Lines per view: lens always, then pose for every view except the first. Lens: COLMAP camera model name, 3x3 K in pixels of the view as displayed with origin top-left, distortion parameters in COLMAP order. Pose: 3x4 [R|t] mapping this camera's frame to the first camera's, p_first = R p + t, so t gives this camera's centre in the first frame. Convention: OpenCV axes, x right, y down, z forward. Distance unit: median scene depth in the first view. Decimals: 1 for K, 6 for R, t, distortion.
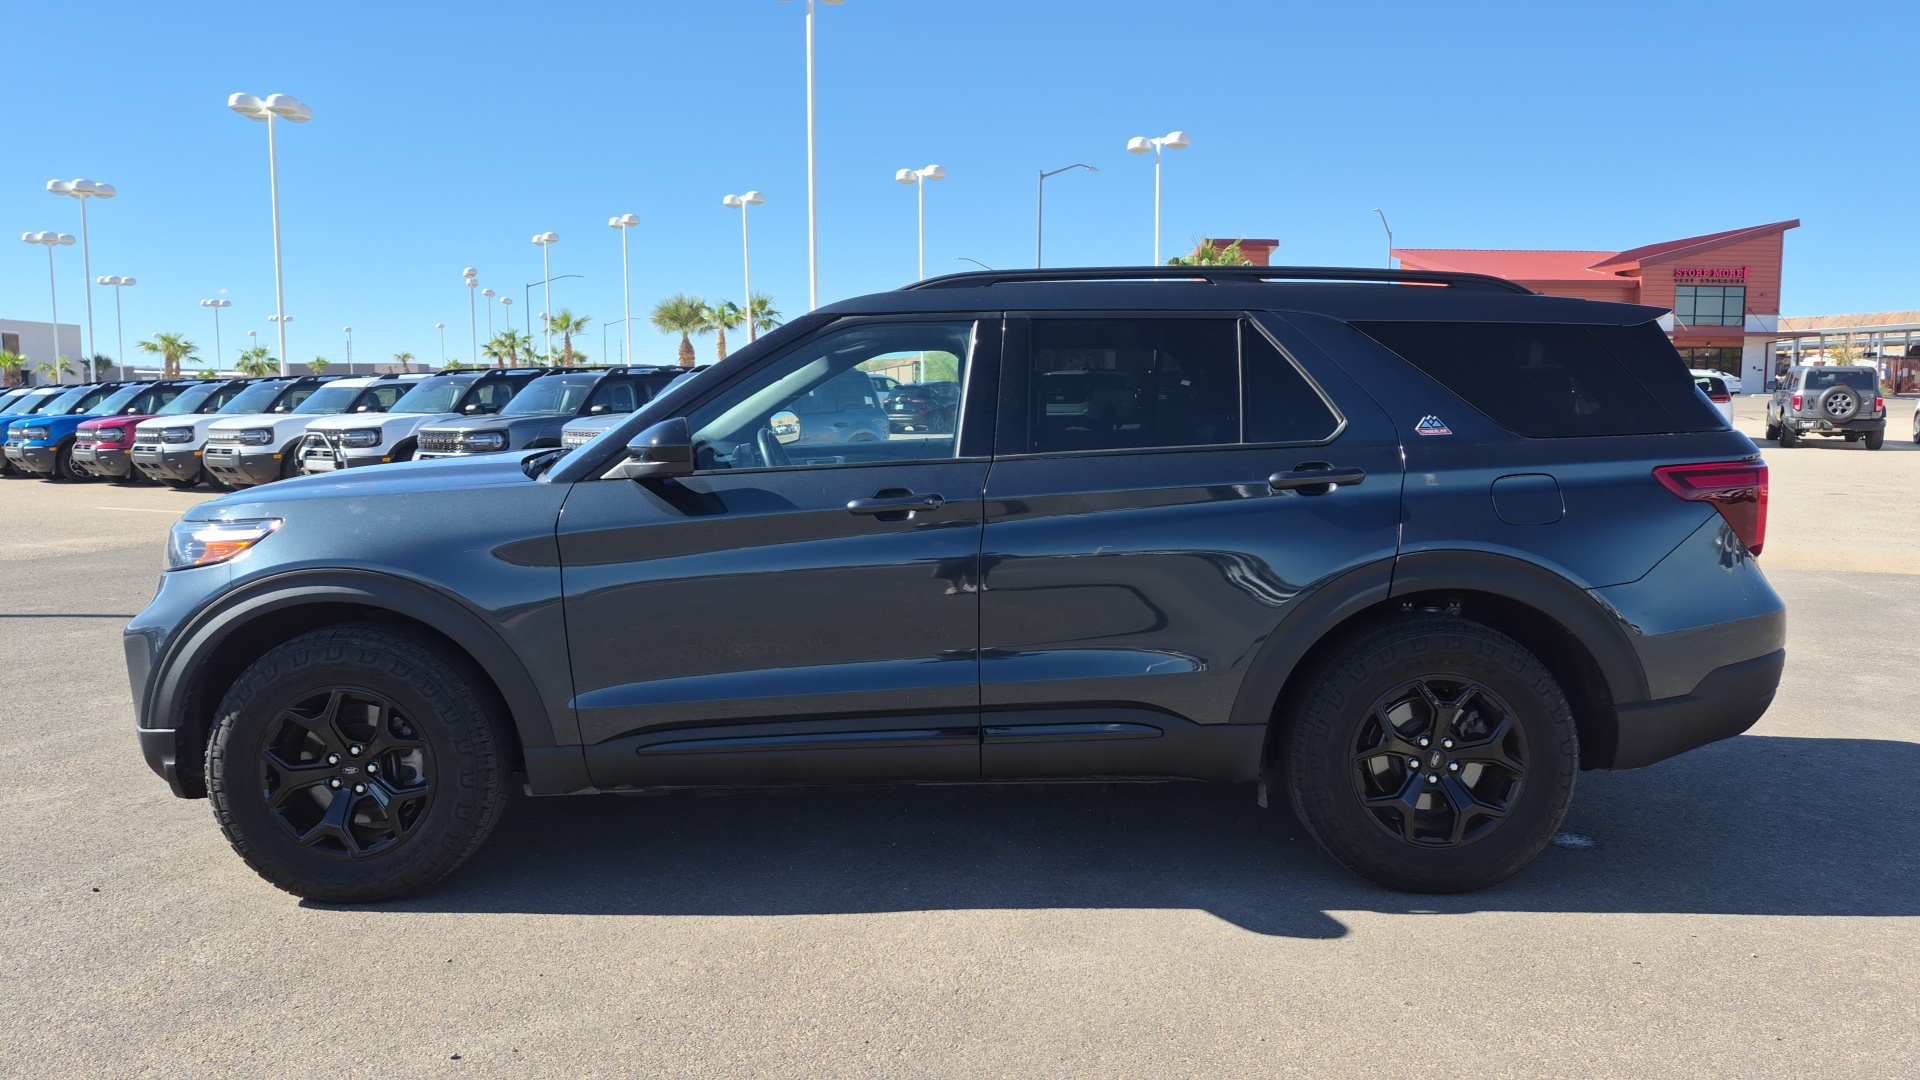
lens RADIAL K [[1332.3, 0, 960.0], [0, 1332.3, 540.0], [0, 0, 1]] dist [0.057241, -0.078968]
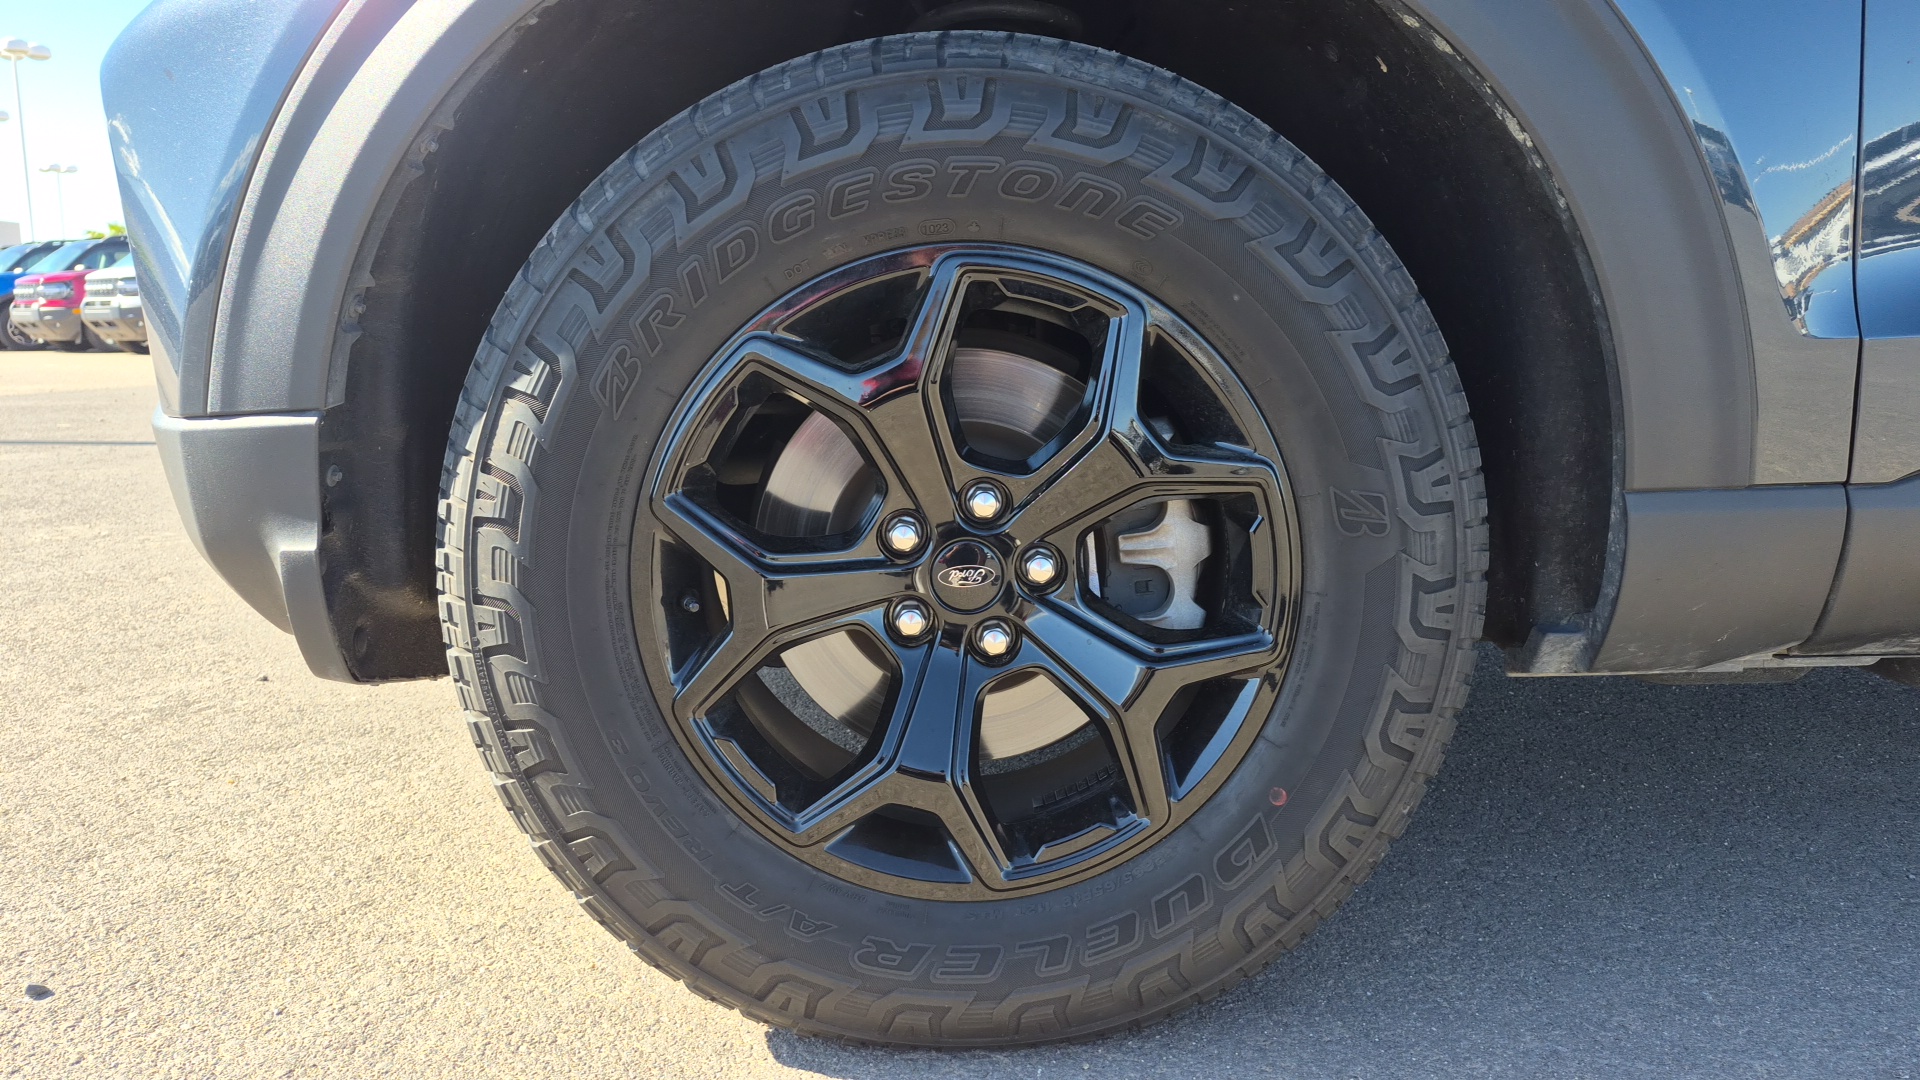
lens RADIAL K [[1337.7, 0, 969.1], [0, 1337.7, 546.7], [0, 0, 1]] dist [0.067603, -0.075637]
pose [[0.999684, 0.000295, 0.025149, -0.082739], [-0.001956, 0.997817, 0.066017, 0.026481], [-0.025074, -0.066045, 0.997502, 0.130811]]
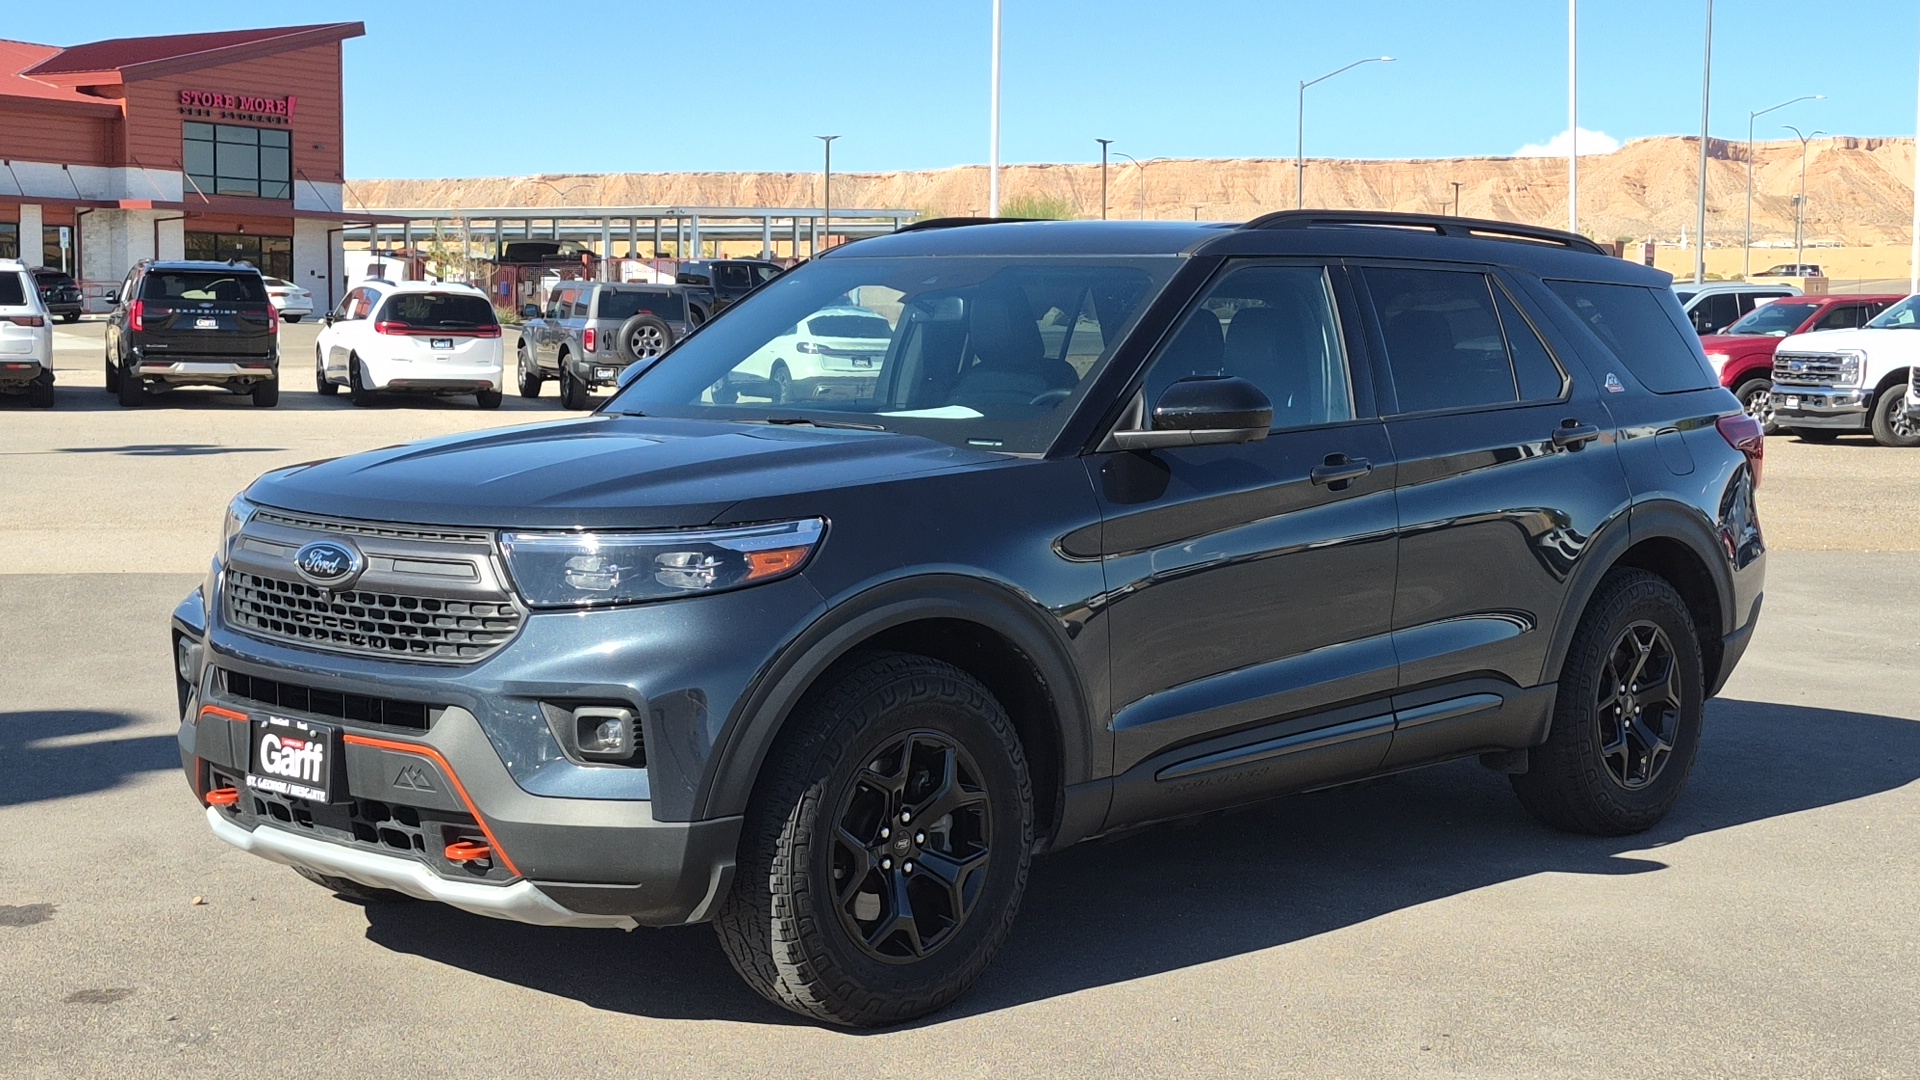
lens RADIAL K [[2736.8, 0, 960.0], [0, 2736.8, 540.0], [0, 0, 1]] dist [0.113271, -0.039004]
pose [[0.683043, -0.045256, 0.728974, -0.279789], [0.062704, 0.998027, 0.003206, -0.000576], [-0.727681, 0.043520, 0.684533, -0.016724]]
